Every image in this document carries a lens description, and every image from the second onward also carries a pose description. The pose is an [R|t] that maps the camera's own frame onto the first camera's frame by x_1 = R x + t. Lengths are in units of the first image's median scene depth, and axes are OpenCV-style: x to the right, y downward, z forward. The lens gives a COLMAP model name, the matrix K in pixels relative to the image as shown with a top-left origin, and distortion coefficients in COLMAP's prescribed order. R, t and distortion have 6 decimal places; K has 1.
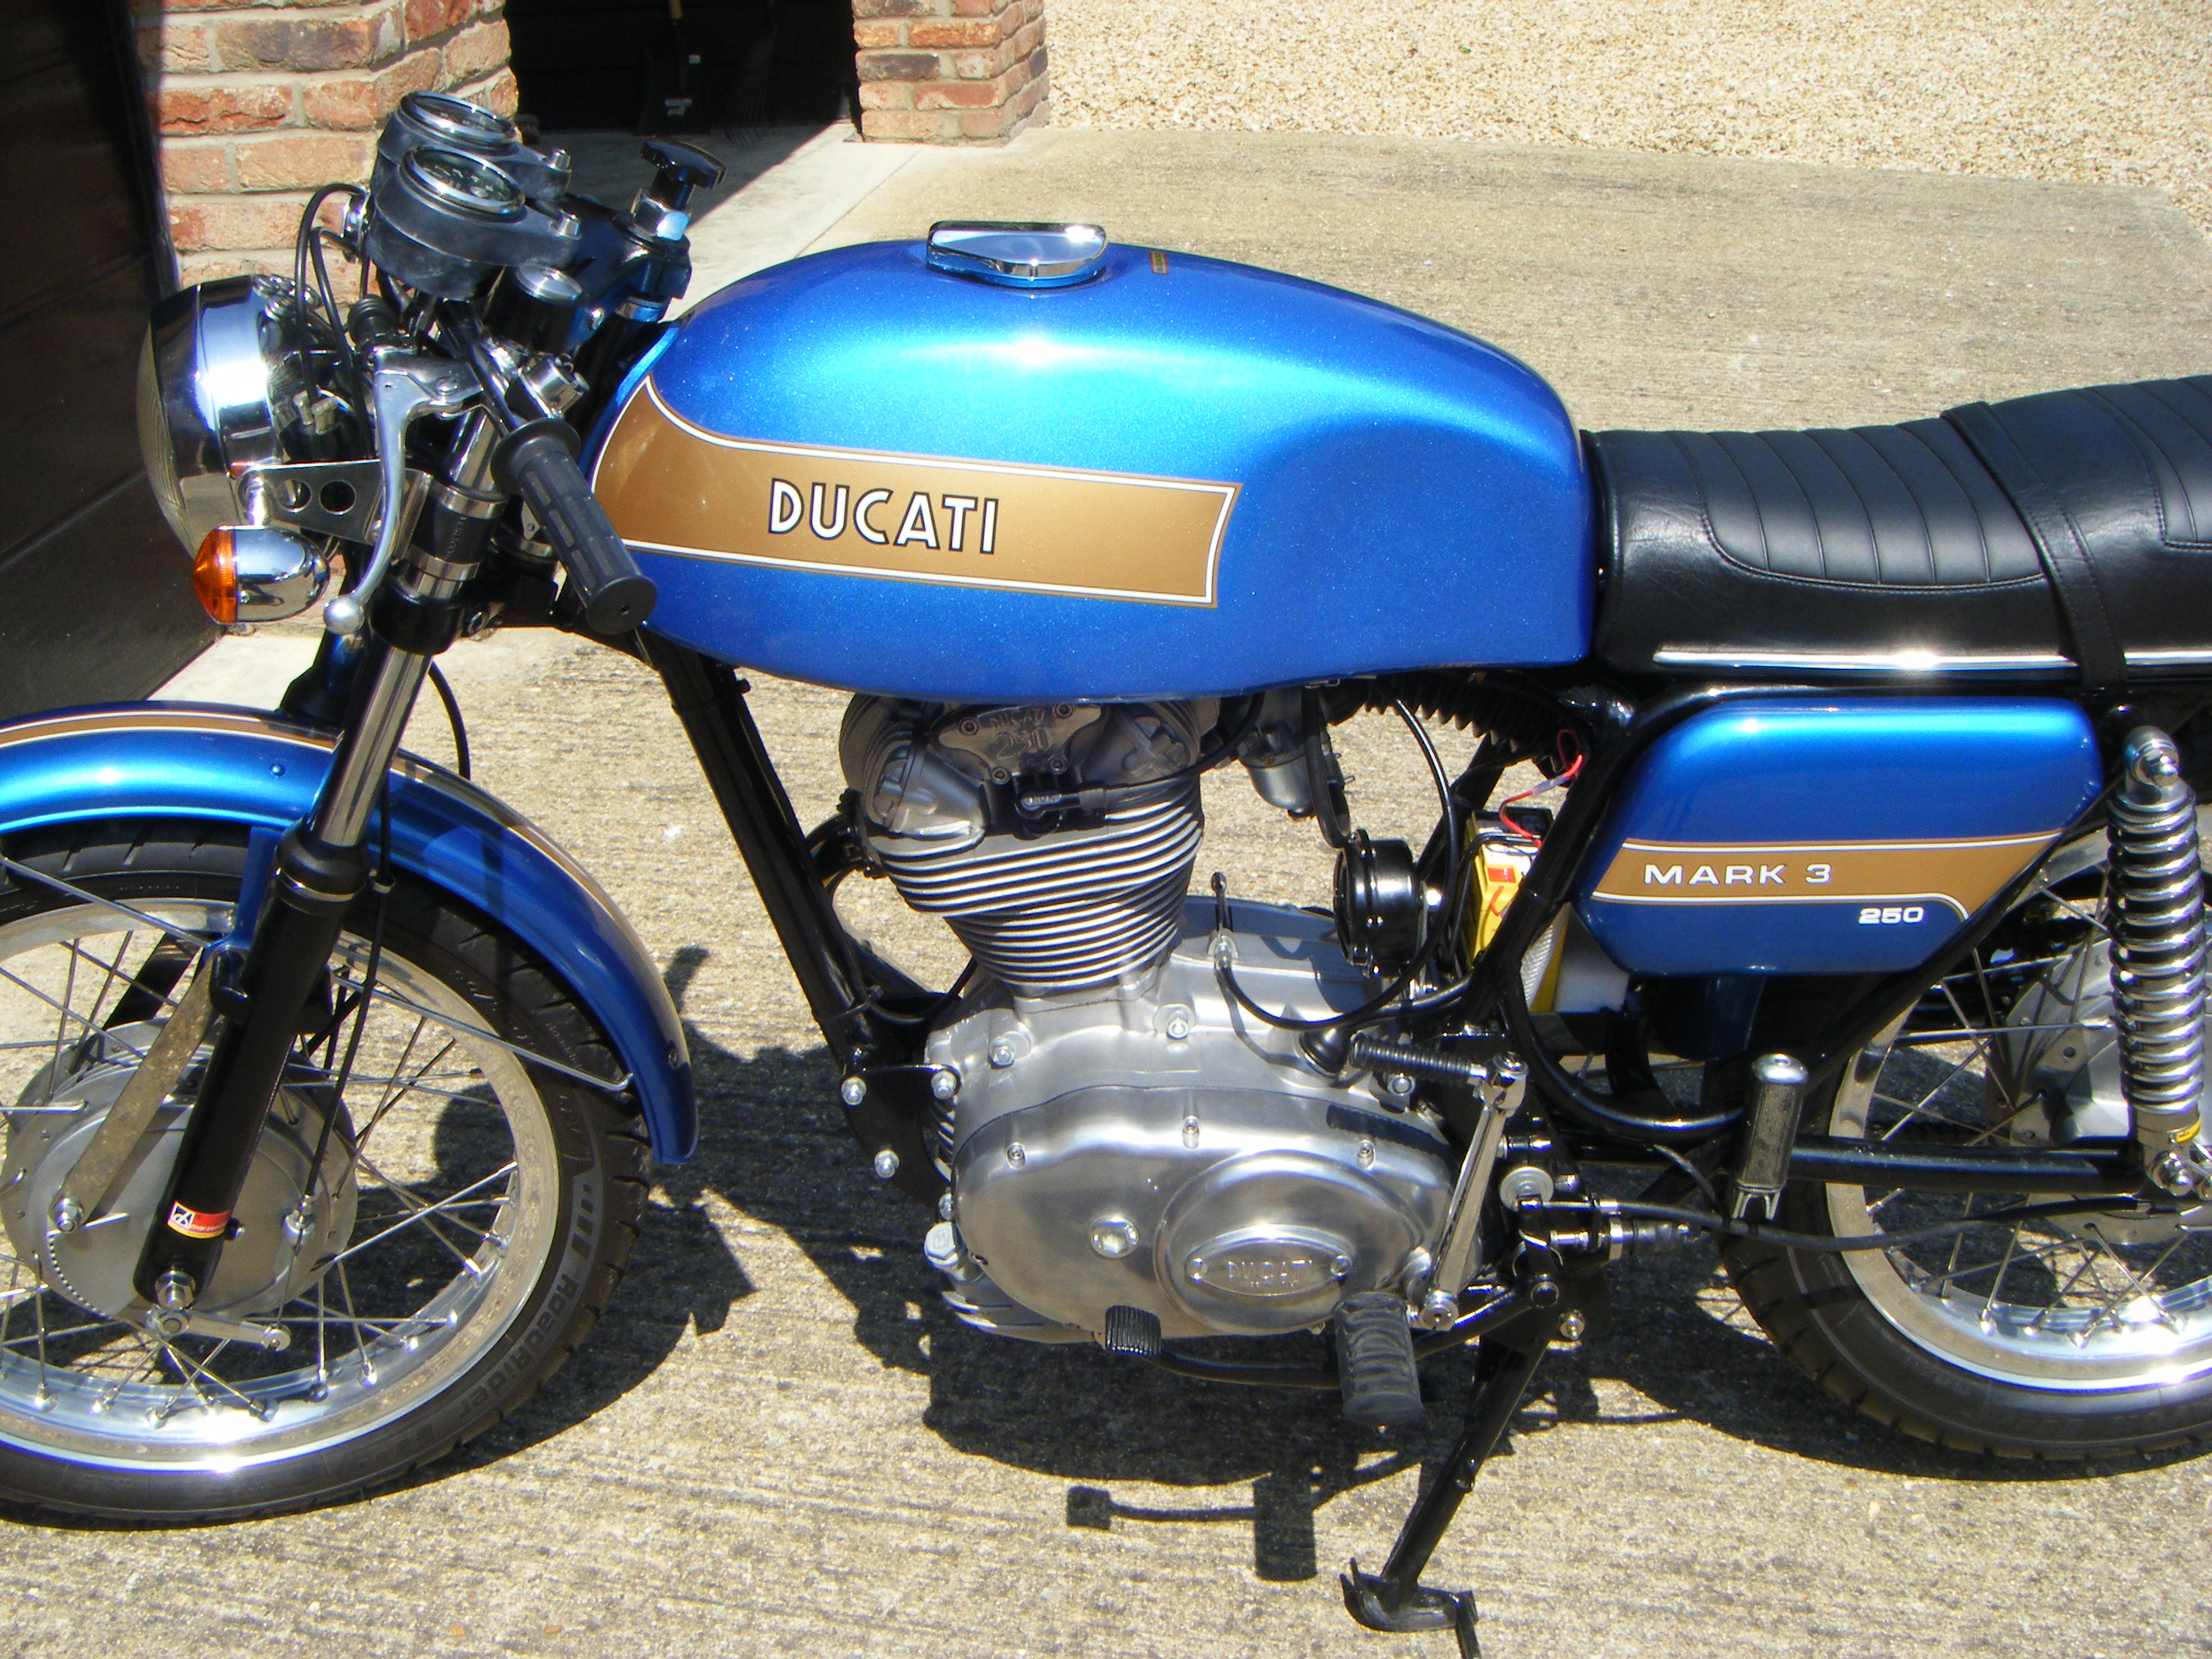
lens RADIAL K [[2561.3, 0, 1108.5], [0, 2561.3, 951.3], [0, 0, 1]] dist [-0.234665, 0.165350]
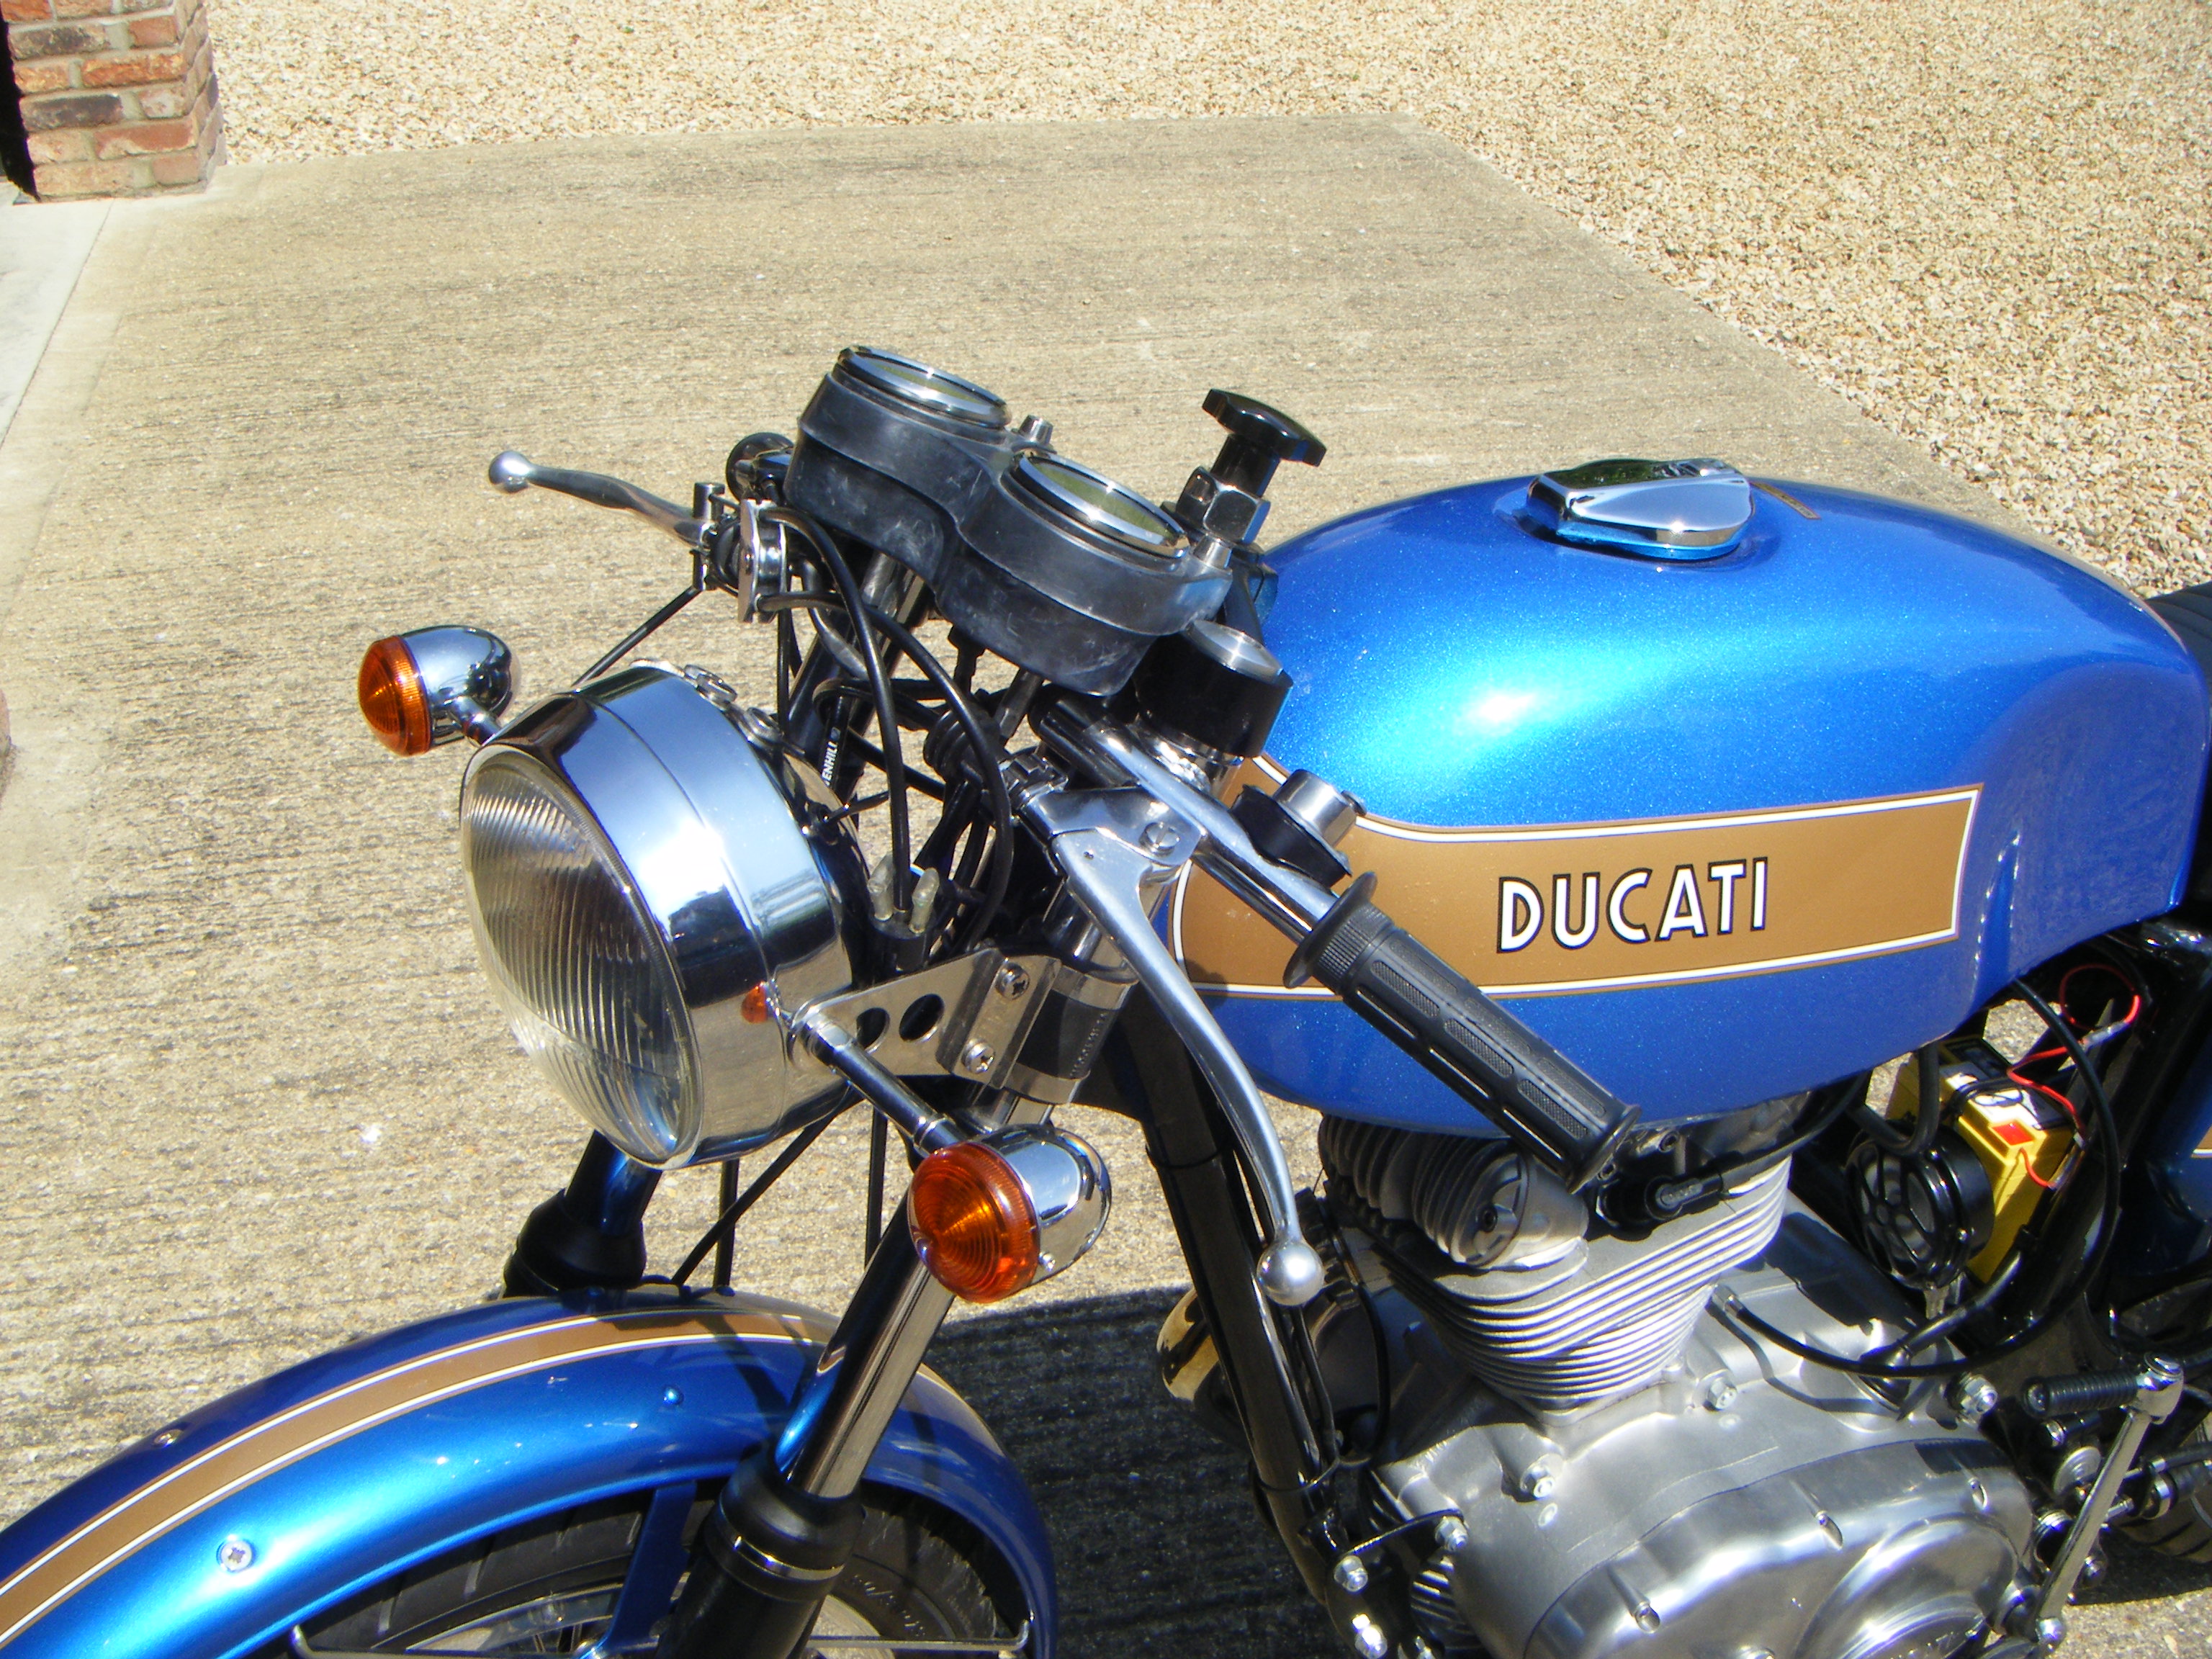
lens RADIAL K [[2561.3, 0, 1108.5], [0, 2561.3, 951.3], [0, 0, 1]] dist [-0.234665, 0.165350]
pose [[0.914239, -0.183634, 0.361173, -0.113987], [0.175261, 0.982921, 0.056115, -0.052029], [-0.365310, 0.011997, 0.930809, 0.086467]]
